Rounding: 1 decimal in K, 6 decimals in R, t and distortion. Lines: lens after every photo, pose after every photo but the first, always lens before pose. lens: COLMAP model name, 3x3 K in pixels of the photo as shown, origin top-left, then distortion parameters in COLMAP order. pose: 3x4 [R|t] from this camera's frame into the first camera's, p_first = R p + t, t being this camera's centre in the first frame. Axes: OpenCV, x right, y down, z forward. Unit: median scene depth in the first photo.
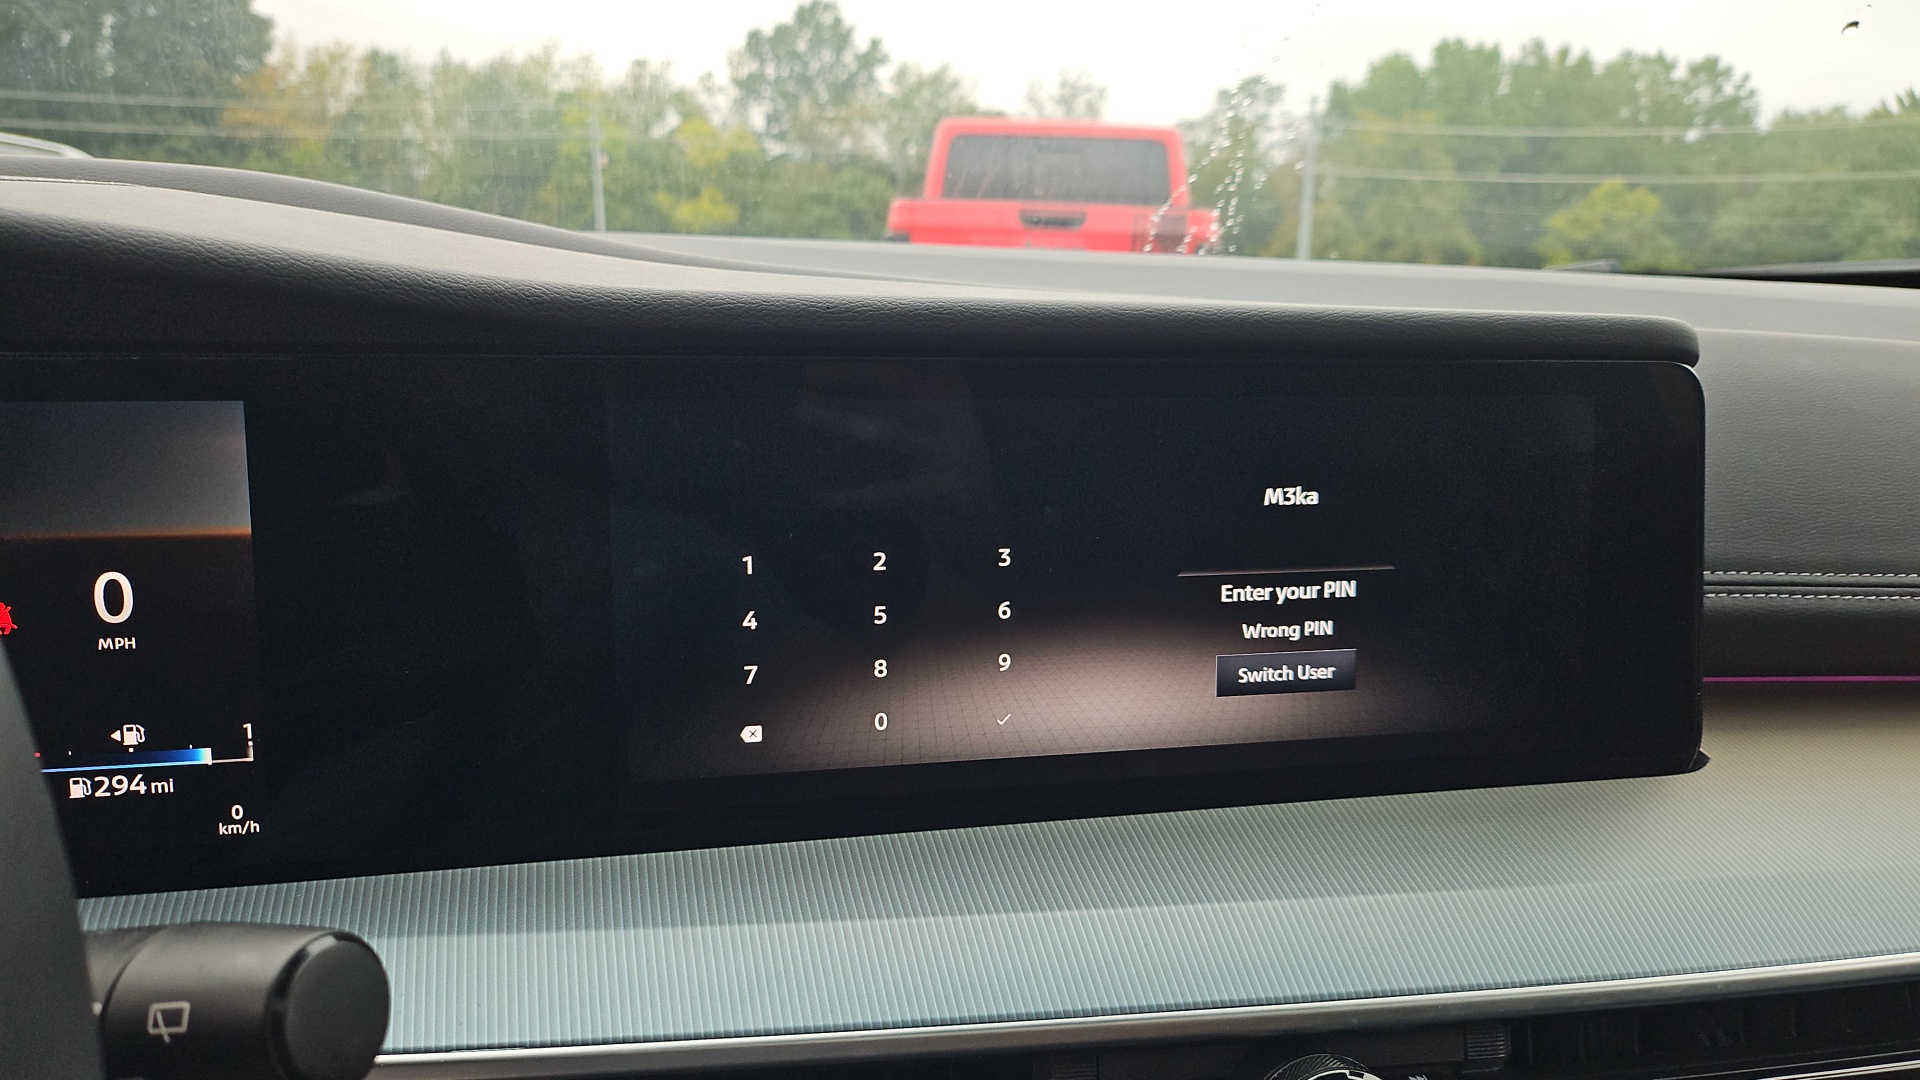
lens RADIAL K [[1363.8, 0, 952.0], [0, 1363.8, 552.1], [0, 0, 1]] dist [0.055965, -0.053843]
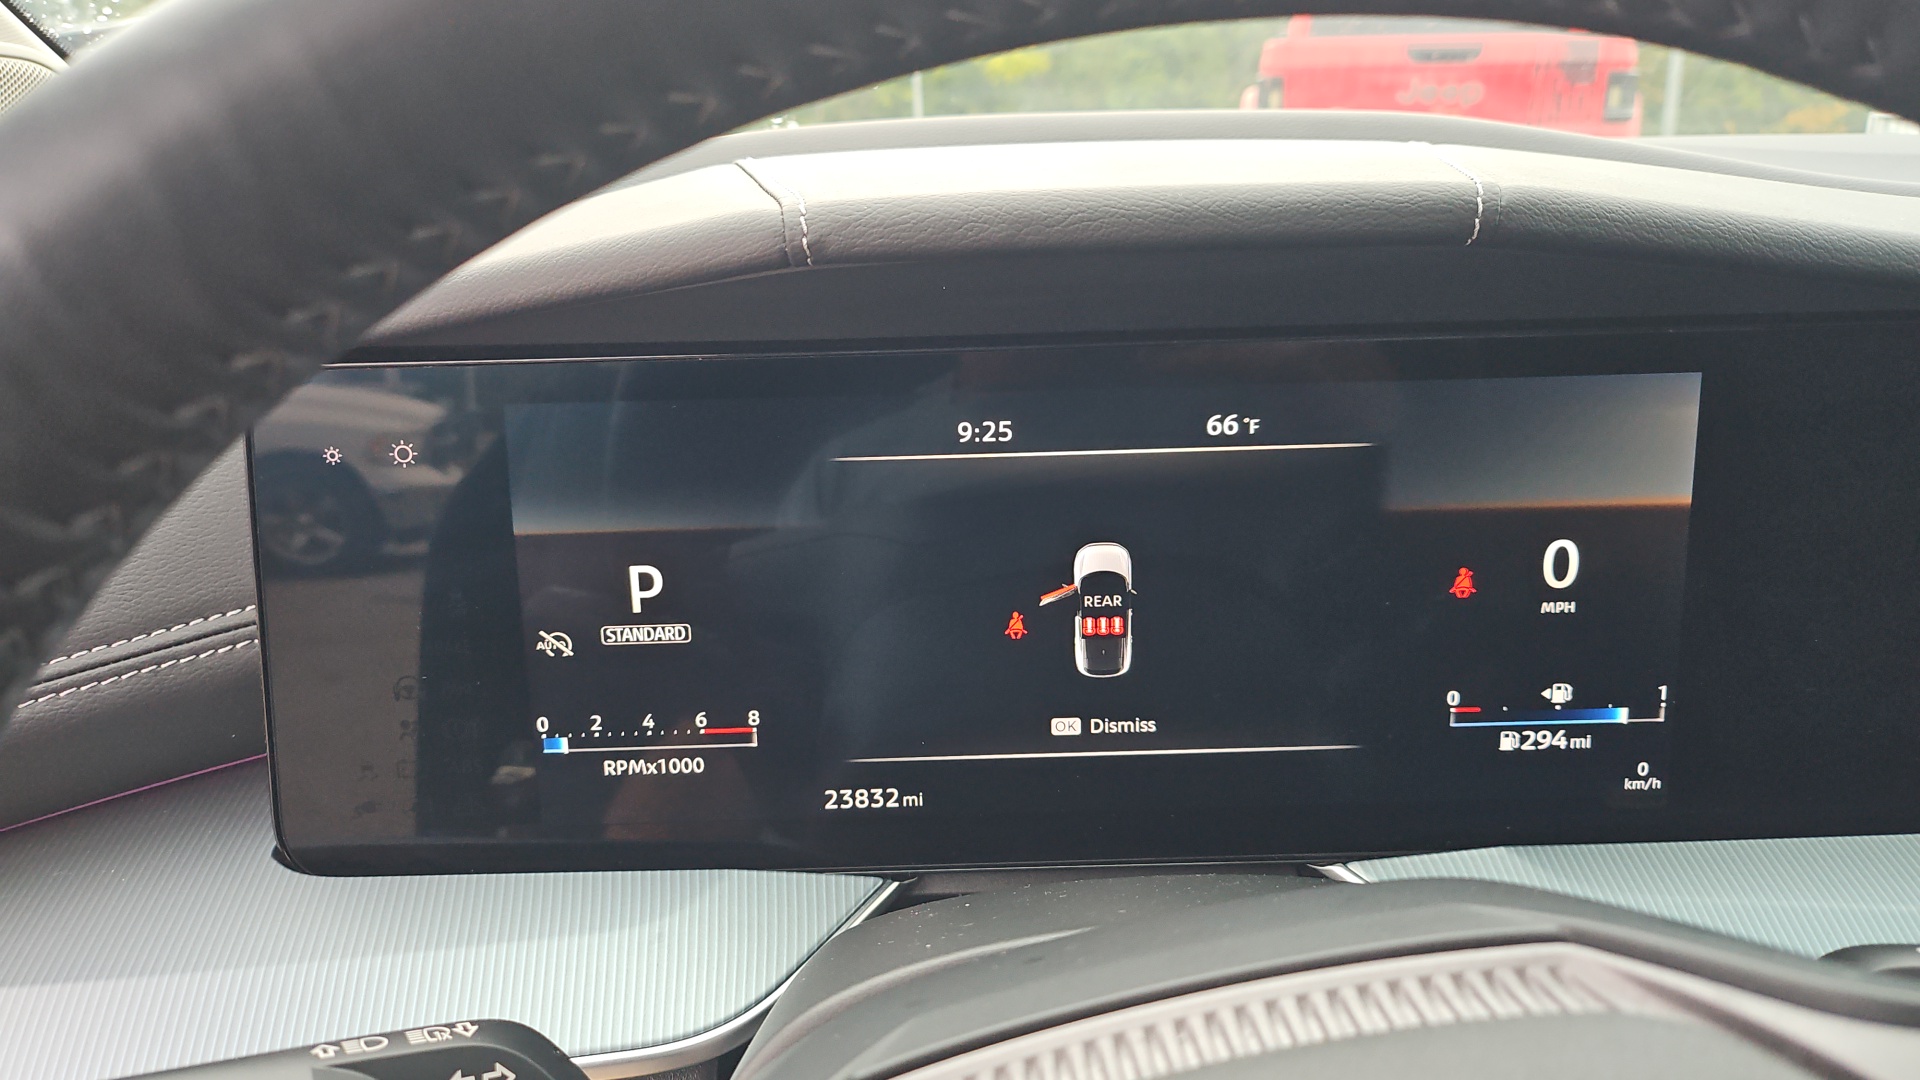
lens RADIAL K [[1363.8, 0, 998.2], [0, 1363.8, 545.1], [0, 0, 1]] dist [0.055965, -0.053843]
pose [[0.986140, 0.021780, -0.164479, -0.763202], [-0.007124, 0.995991, 0.089173, -0.063146], [0.165761, -0.086766, 0.982342, -0.078206]]
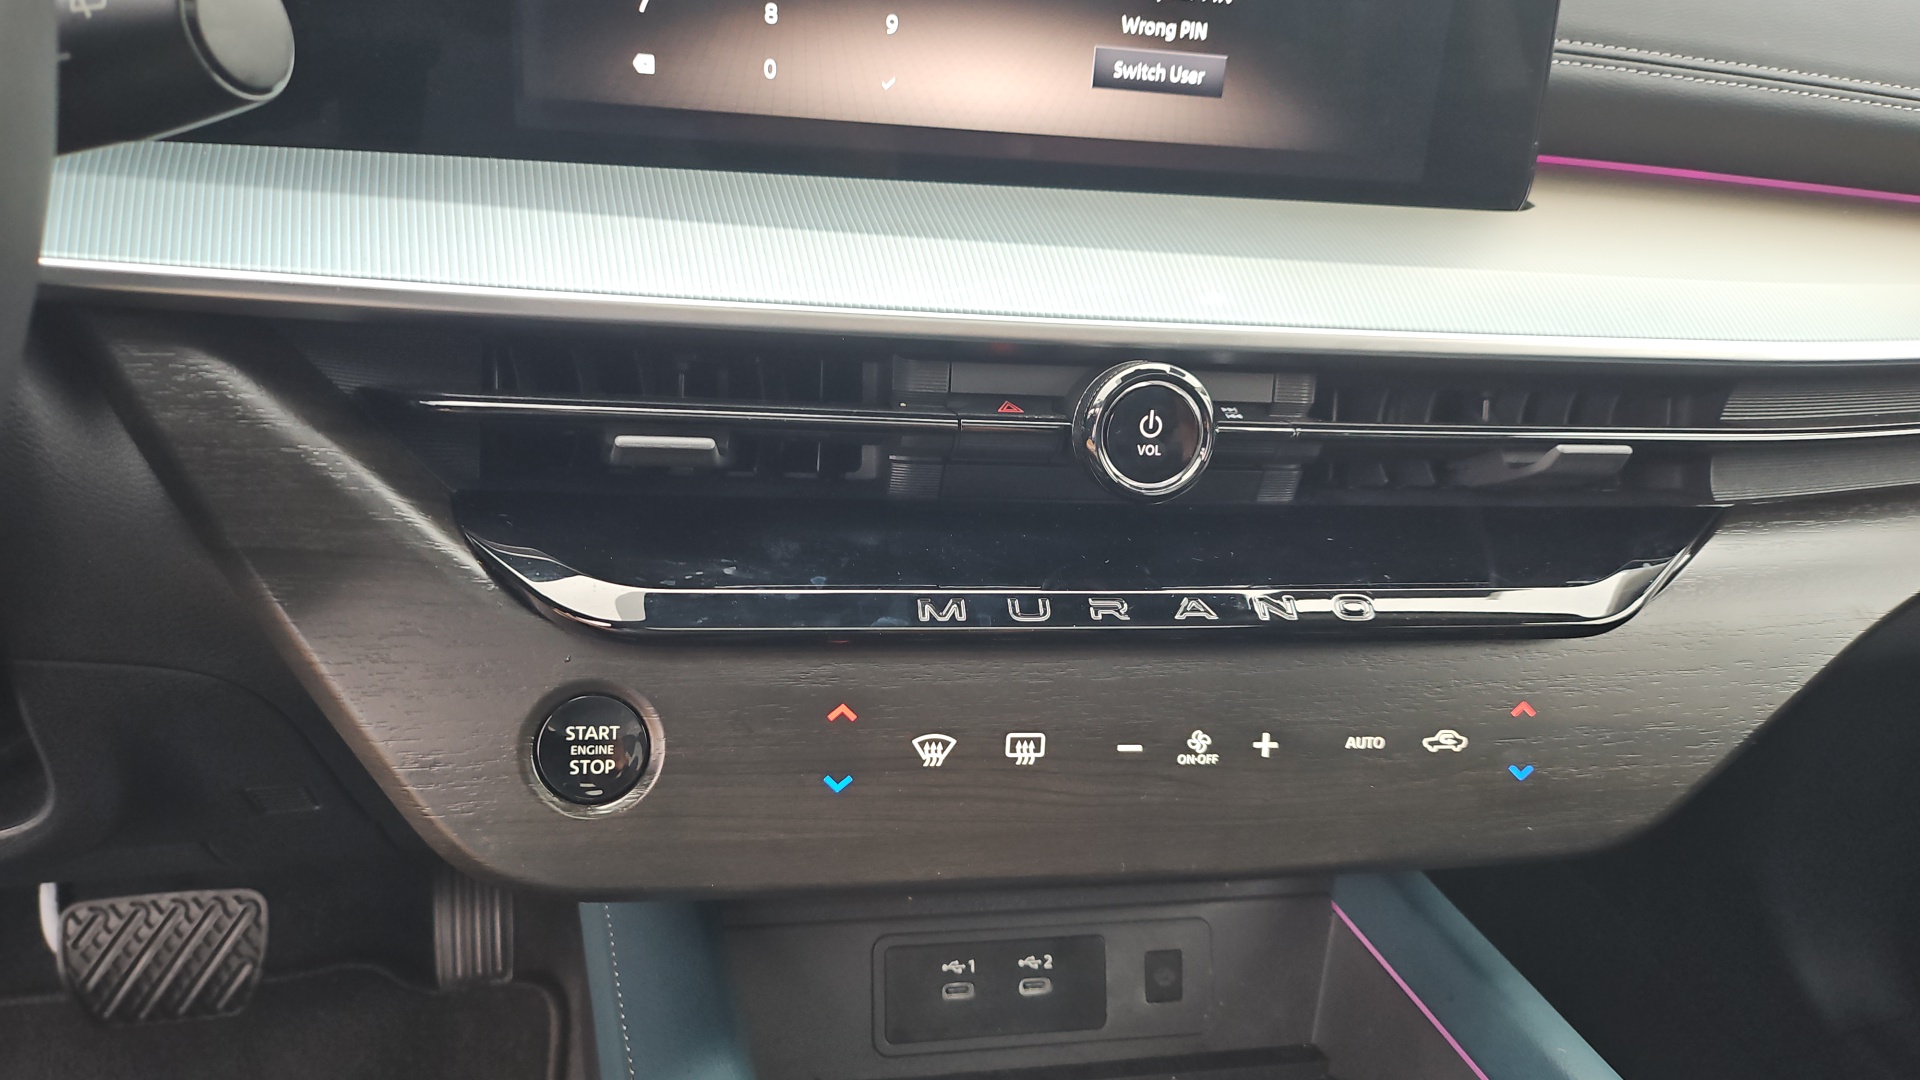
lens RADIAL K [[1363.8, 0, 960.3], [0, 1363.8, 550.9], [0, 0, 1]] dist [0.055965, -0.053843]
pose [[0.996250, 0.054440, 0.067248, 0.043199], [-0.067739, 0.974311, 0.214779, 0.250373], [-0.053828, -0.218529, 0.974345, -0.115515]]
